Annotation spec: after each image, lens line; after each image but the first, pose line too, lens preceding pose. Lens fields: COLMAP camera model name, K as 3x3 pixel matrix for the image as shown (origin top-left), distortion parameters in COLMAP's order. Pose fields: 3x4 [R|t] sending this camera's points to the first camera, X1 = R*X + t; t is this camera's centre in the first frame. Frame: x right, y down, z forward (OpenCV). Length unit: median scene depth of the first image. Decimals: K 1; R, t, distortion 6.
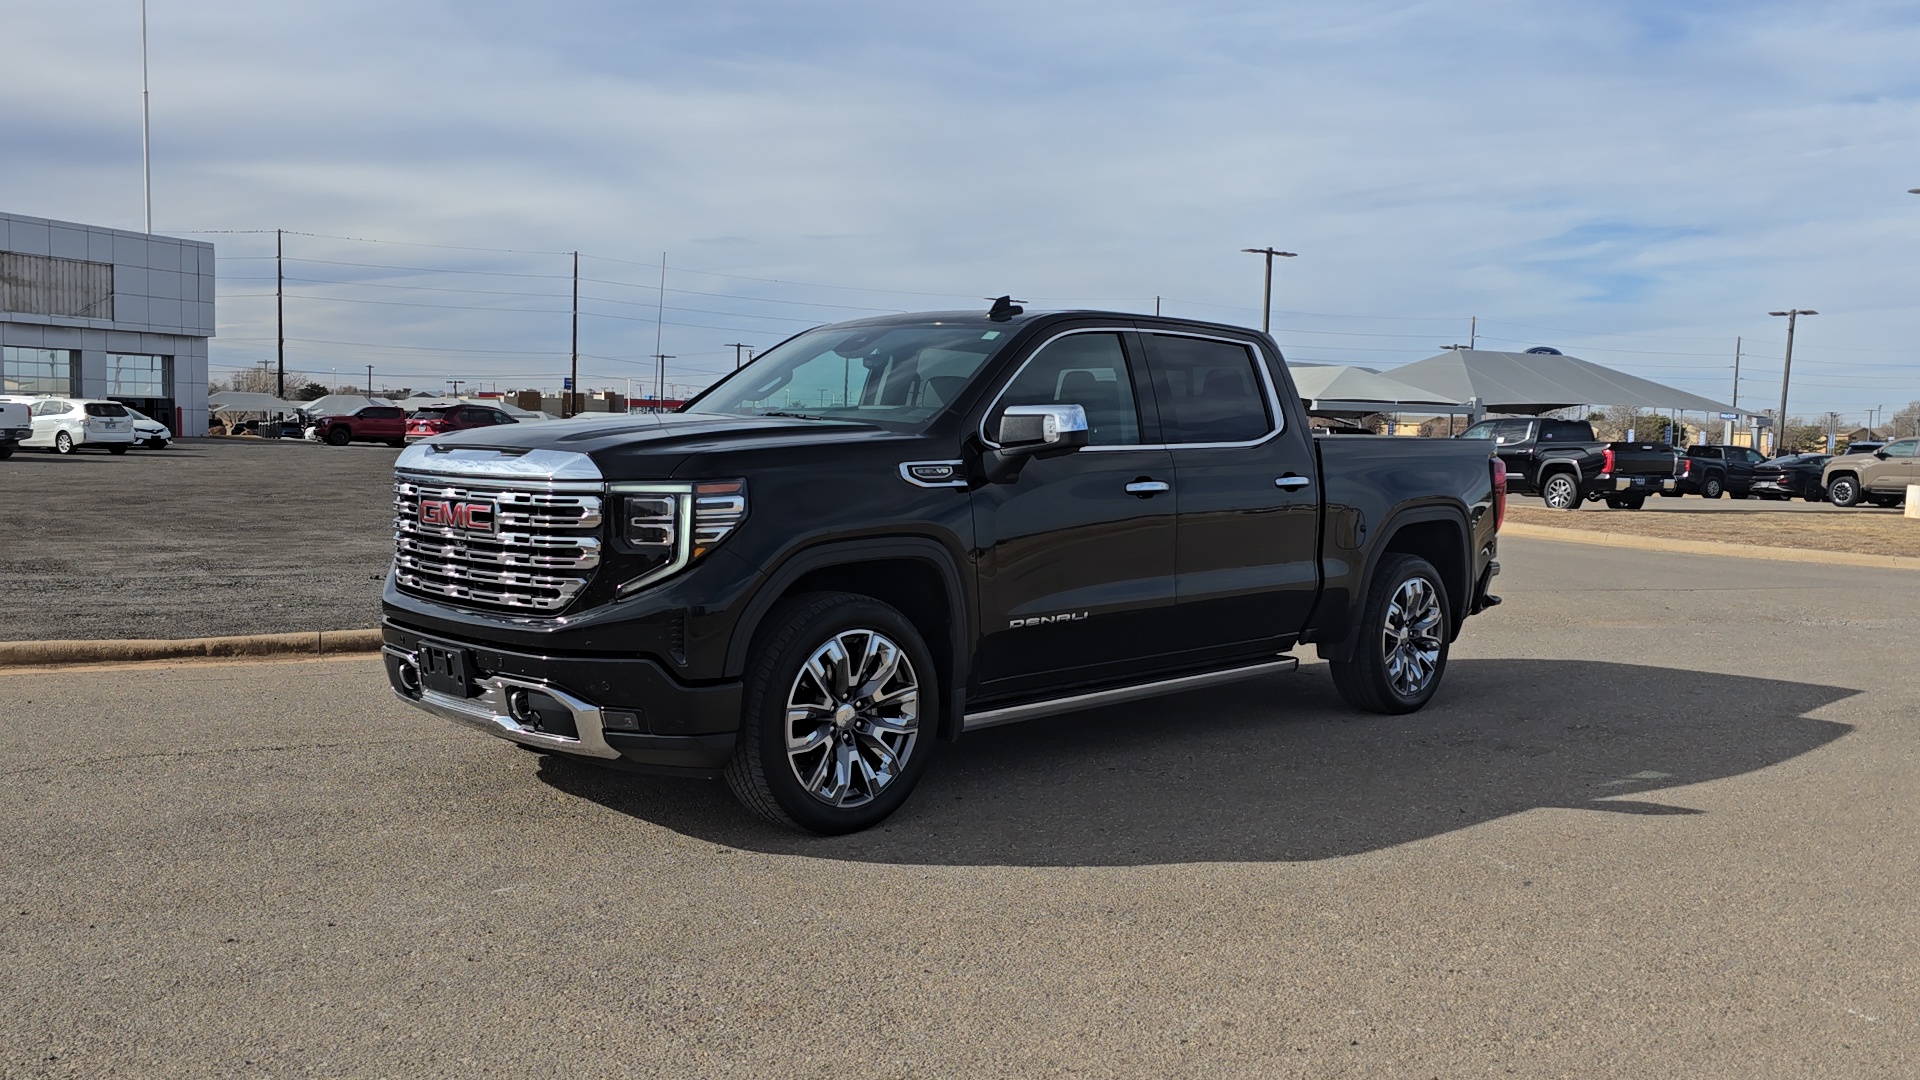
lens RADIAL K [[1613.1, 0, 966.2], [0, 1613.1, 545.2], [0, 0, 1]] dist [-0.003301, 0.008262]
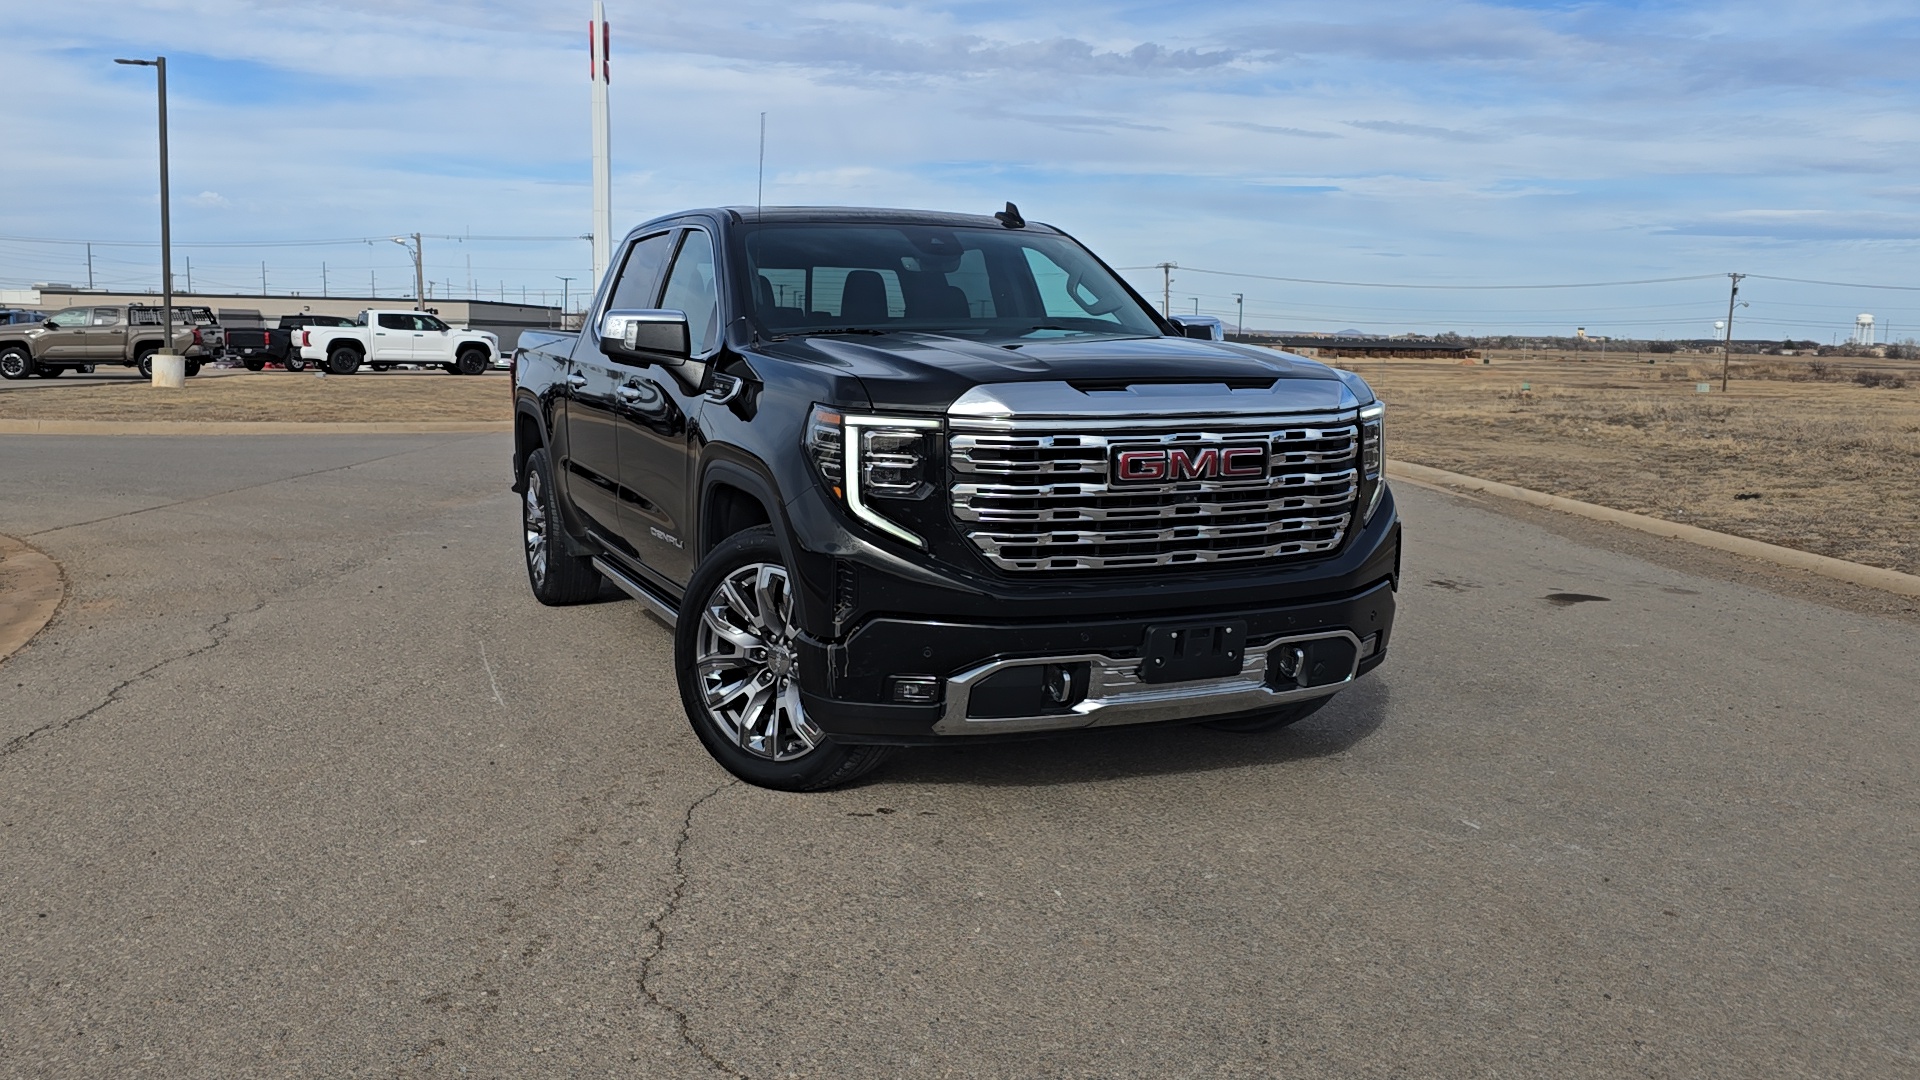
lens RADIAL K [[1613.1, 0, 966.2], [0, 1613.1, 545.2], [0, 0, 1]] dist [-0.003301, 0.008262]
pose [[0.345987, -0.145405, 0.926904, -0.212207], [0.066137, 0.989240, 0.130497, -0.017568], [-0.935905, 0.016152, 0.351881, 0.154328]]
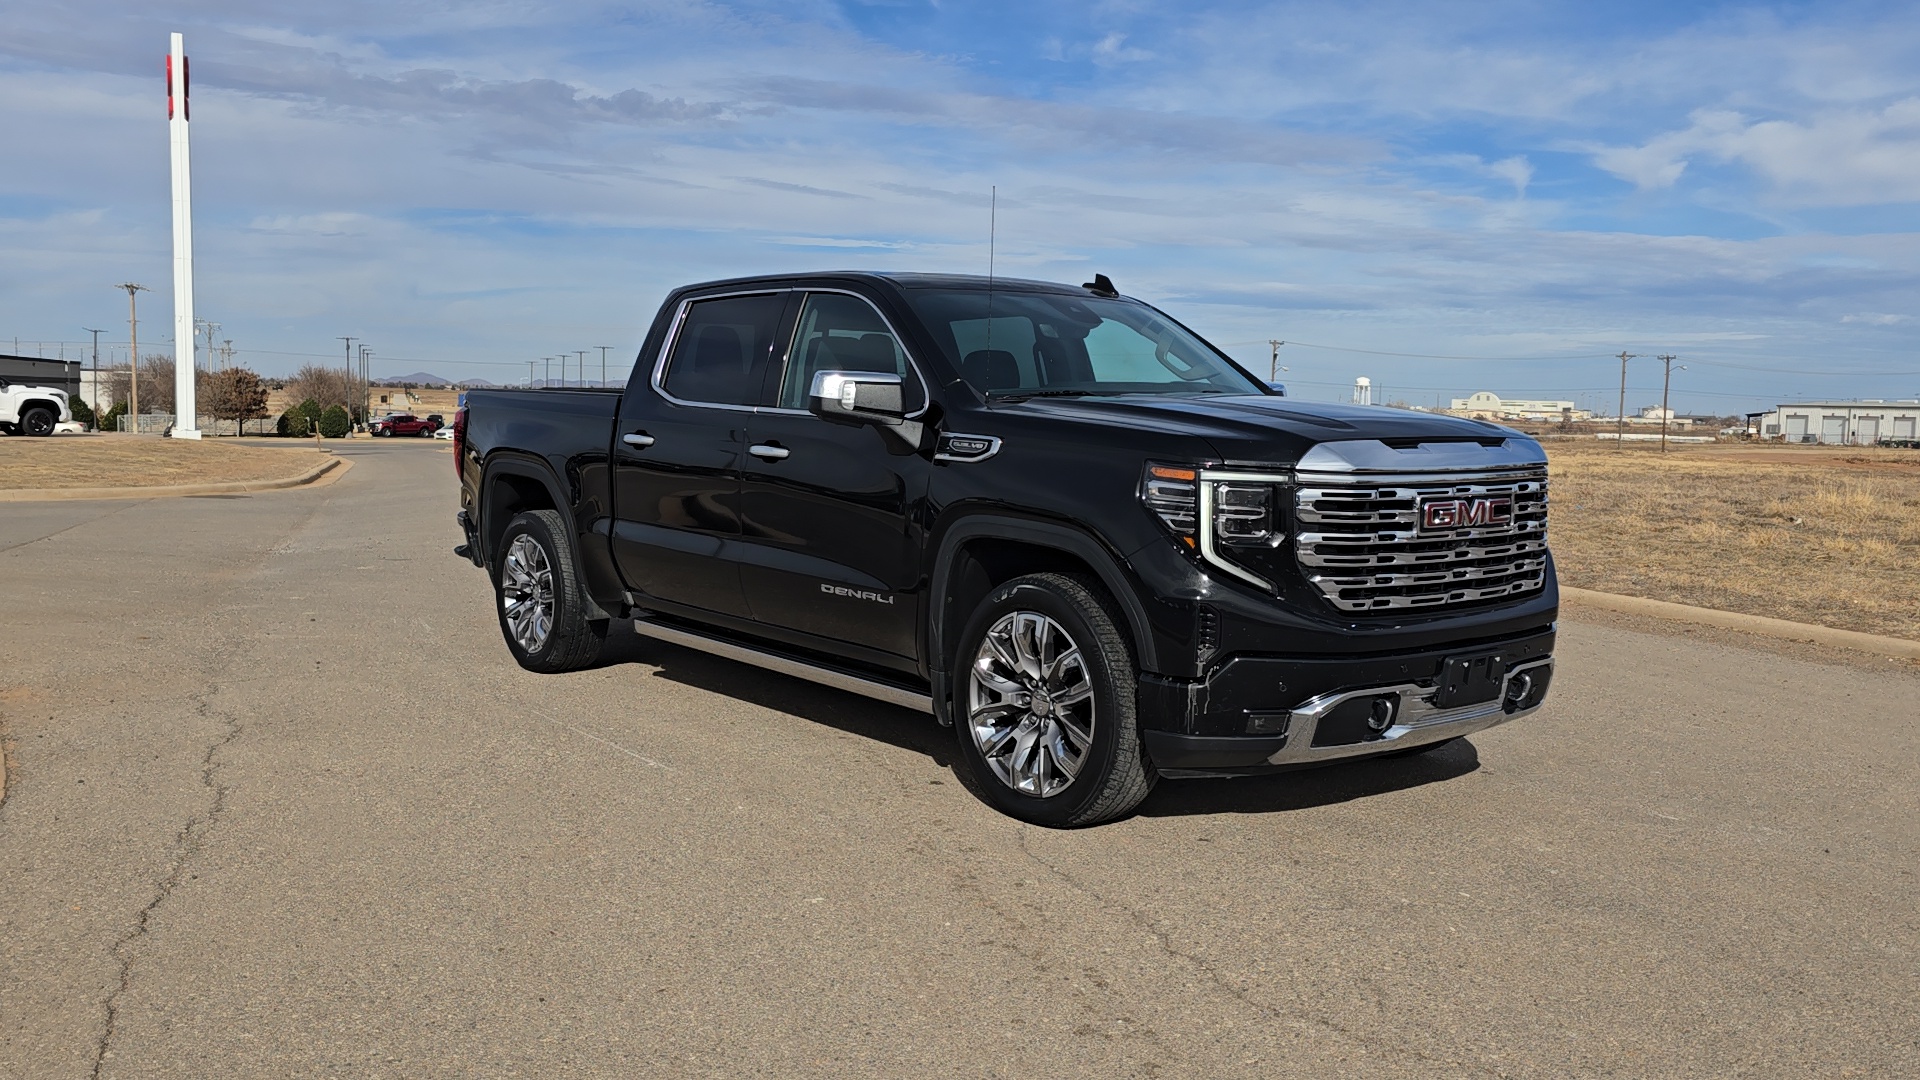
lens RADIAL K [[1613.1, 0, 966.2], [0, 1613.1, 545.2], [0, 0, 1]] dist [-0.003301, 0.008262]
pose [[0.085716, -0.112483, 0.989950, -0.238859], [0.055336, 0.992610, 0.107994, -0.022157], [-0.994782, 0.045523, 0.091307, 0.227023]]
